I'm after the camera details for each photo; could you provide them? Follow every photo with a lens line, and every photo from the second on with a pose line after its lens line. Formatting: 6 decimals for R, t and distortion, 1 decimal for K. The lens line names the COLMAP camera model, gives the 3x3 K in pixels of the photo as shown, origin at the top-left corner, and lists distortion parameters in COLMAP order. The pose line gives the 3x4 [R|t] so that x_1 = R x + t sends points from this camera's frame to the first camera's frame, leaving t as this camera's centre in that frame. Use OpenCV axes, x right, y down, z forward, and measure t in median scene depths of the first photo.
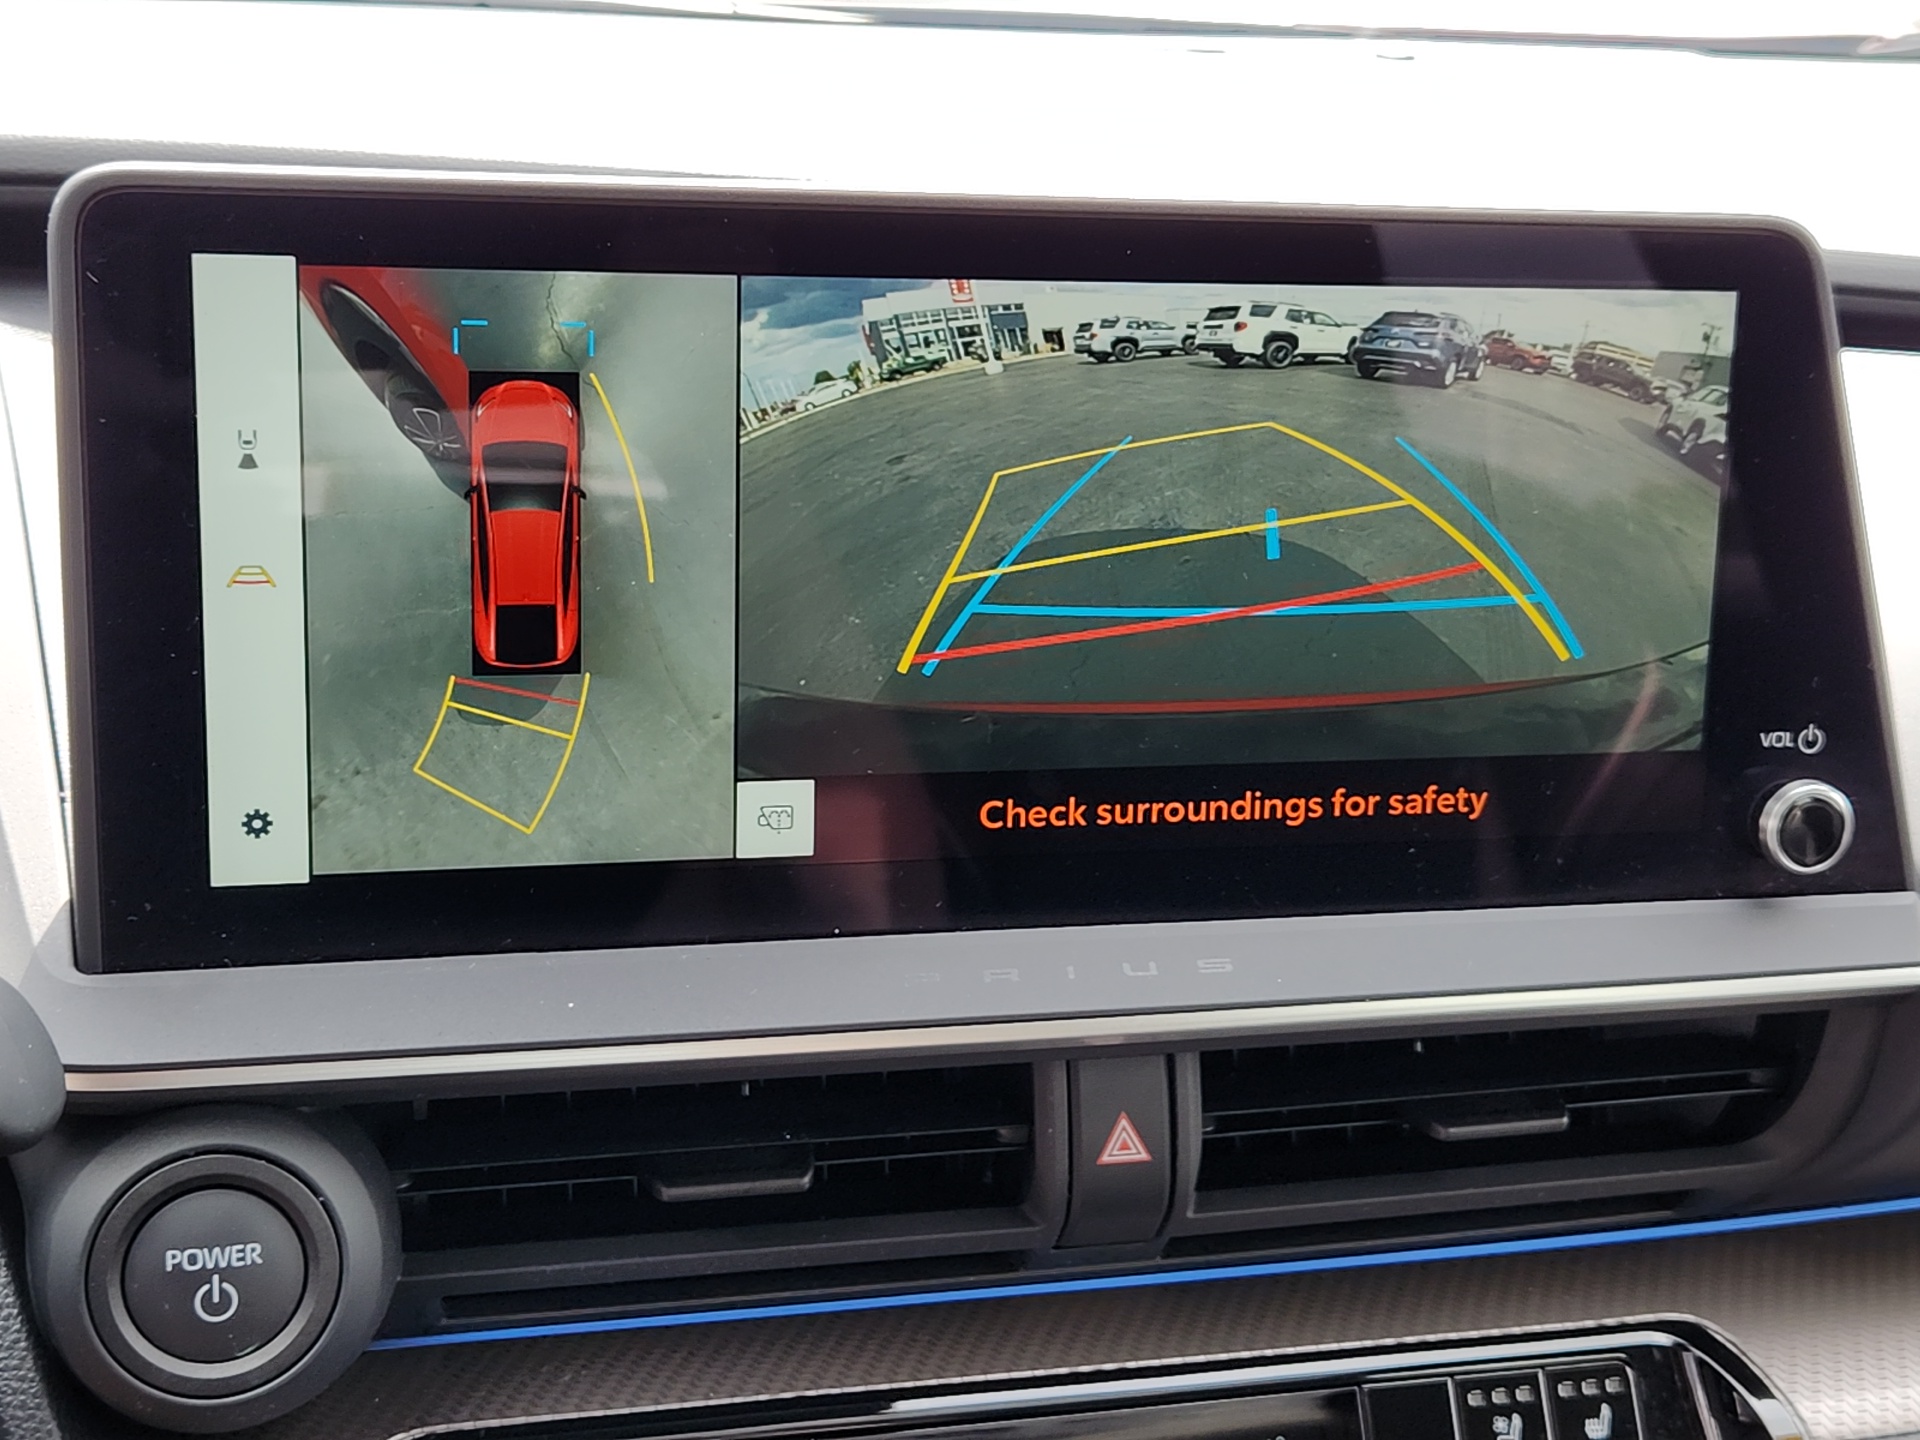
lens RADIAL K [[2578.1, 0, 956.9], [0, 2578.1, 735.3], [0, 0, 1]] dist [0.073360, 0.000000]
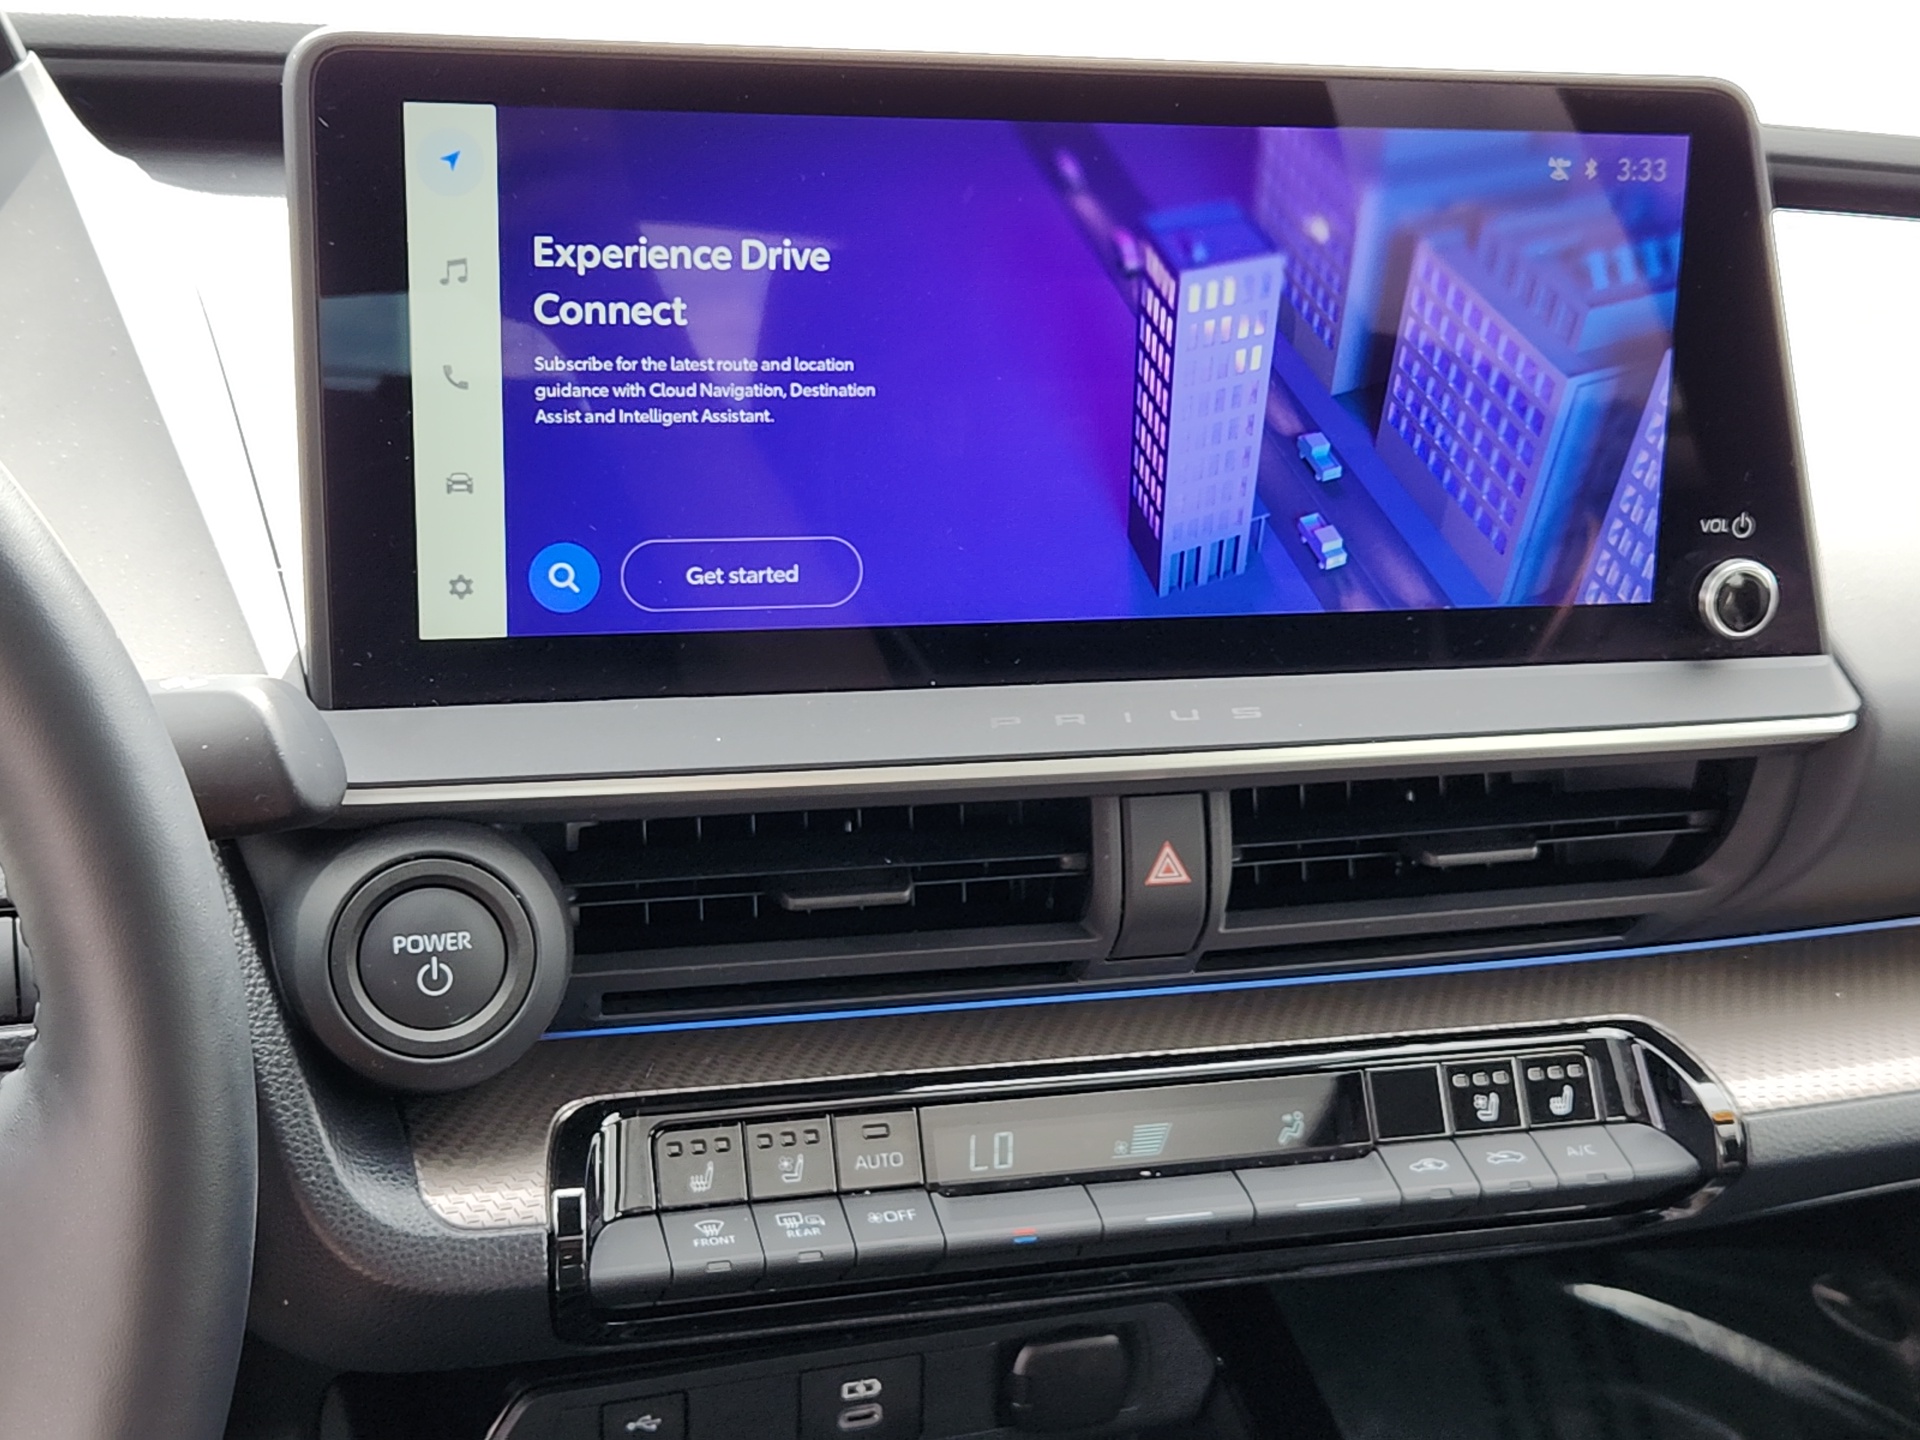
lens RADIAL K [[2578.1, 0, 973.4], [0, 2578.1, 726.4], [0, 0, 1]] dist [0.073360, 0.000000]
pose [[0.999623, -0.006479, 0.026685, -0.055765], [0.005585, 0.999425, 0.033450, 0.052325], [-0.026887, -0.033289, 0.999084, -0.181194]]
